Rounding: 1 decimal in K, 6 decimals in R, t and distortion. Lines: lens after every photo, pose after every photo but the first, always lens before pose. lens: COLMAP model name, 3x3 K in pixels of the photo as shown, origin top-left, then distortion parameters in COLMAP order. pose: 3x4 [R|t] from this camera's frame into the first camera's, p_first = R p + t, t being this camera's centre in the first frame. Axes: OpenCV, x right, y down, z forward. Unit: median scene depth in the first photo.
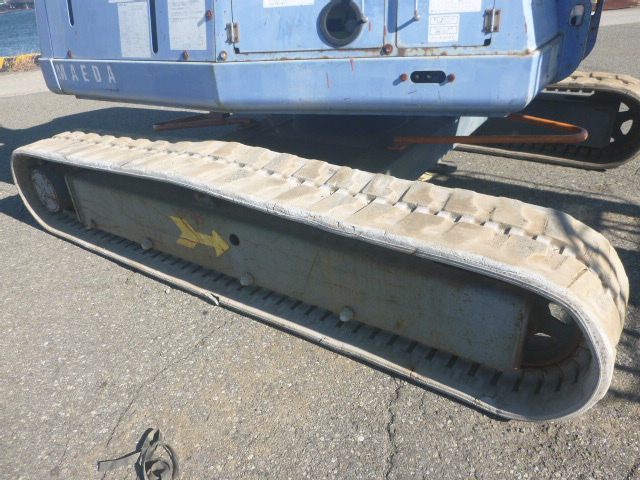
lens RADIAL K [[479.6, 0, 316.6], [0, 479.6, 240.3], [0, 0, 1]] dist [-0.035523, 0.011752]
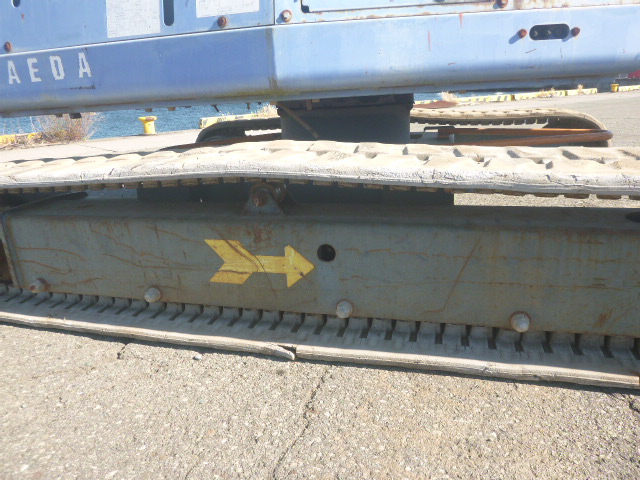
lens RADIAL K [[479.6, 0, 316.6], [0, 479.6, 240.3], [0, 0, 1]] dist [-0.035523, 0.011752]
pose [[0.949533, -0.078009, 0.303812, -0.404680], [0.141342, 0.971082, -0.192410, 0.116756], [-0.280017, 0.225641, 0.933100, 0.347393]]
